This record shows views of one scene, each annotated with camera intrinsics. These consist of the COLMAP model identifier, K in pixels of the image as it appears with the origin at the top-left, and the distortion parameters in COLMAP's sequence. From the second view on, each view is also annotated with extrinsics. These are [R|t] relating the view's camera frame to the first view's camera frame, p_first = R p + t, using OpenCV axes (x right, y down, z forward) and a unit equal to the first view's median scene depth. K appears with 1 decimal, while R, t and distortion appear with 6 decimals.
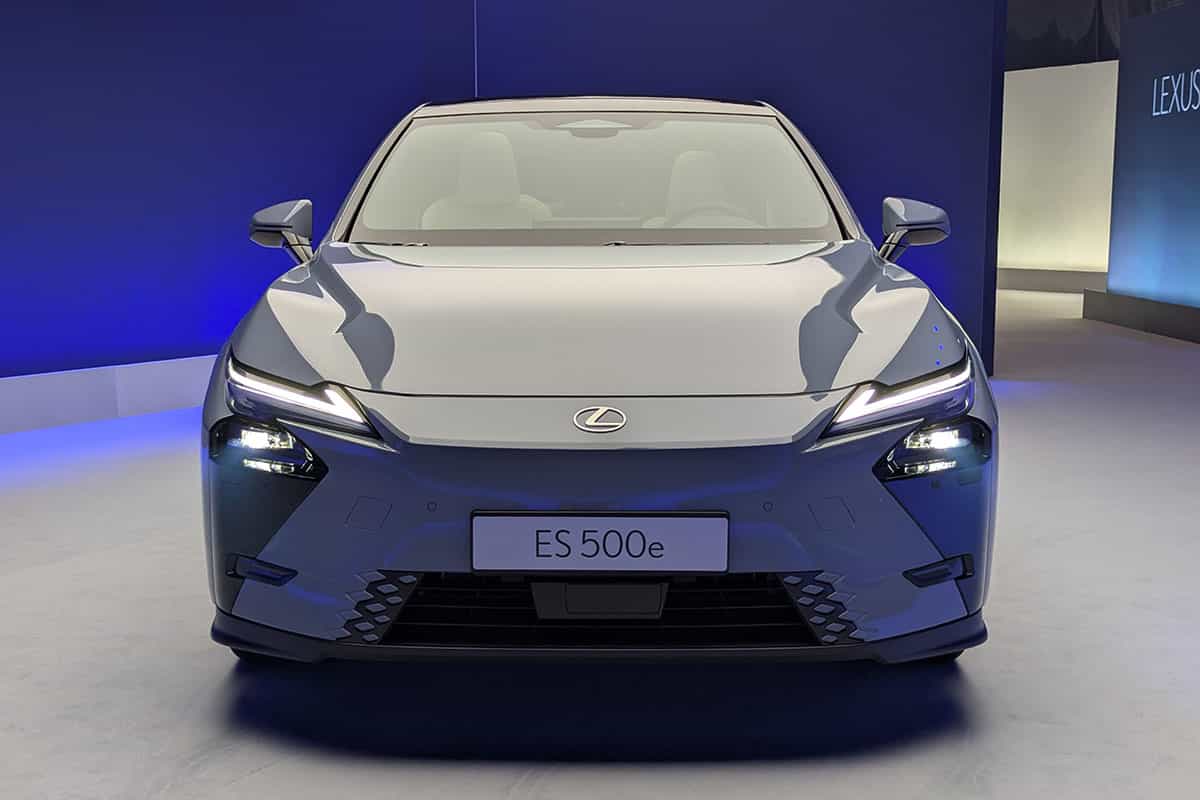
lens RADIAL K [[1721.9, 0, 600.0], [0, 1721.9, 400.0], [0, 0, 1]] dist [0.155968, -0.042575]
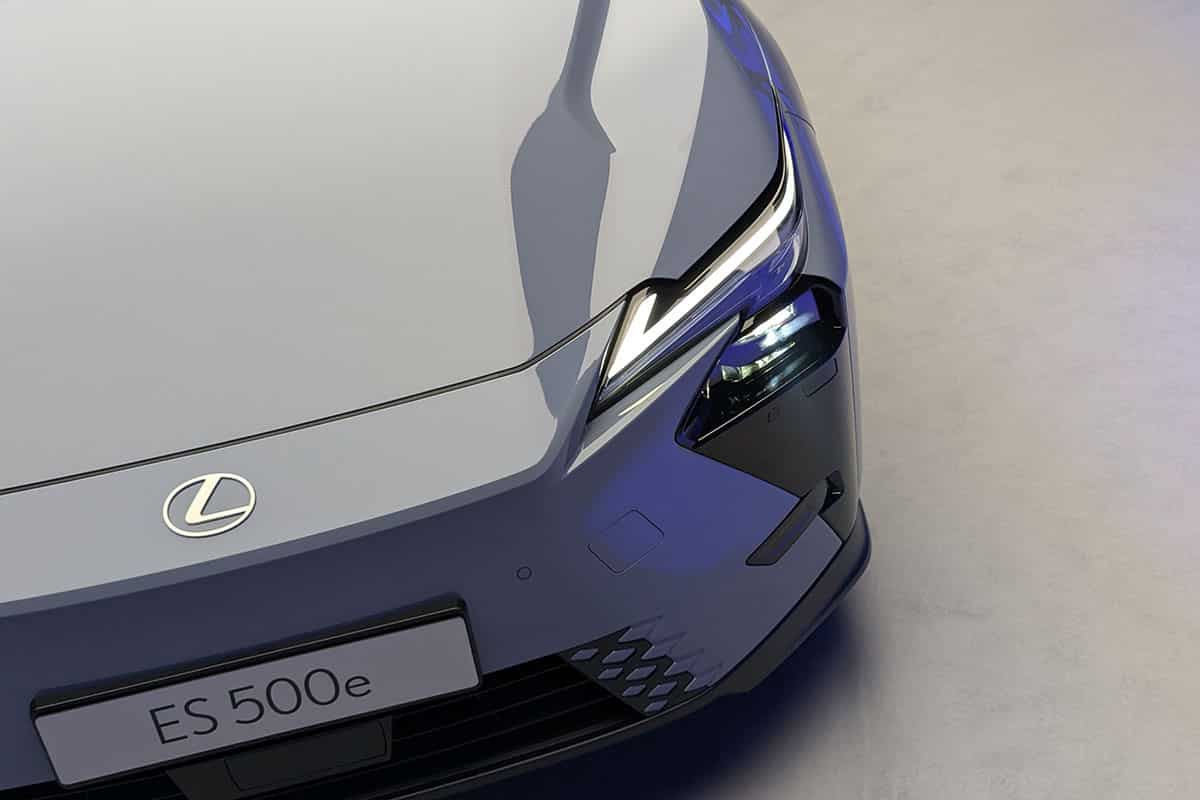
lens RADIAL K [[1721.9, 0, 600.0], [0, 1721.9, 400.0], [0, 0, 1]] dist [0.155968, -0.042575]
pose [[0.971576, -0.226448, 0.069007, 0.095559], [0.184622, 0.907271, 0.377855, -0.217892], [-0.148173, -0.354374, 0.923290, 0.457766]]
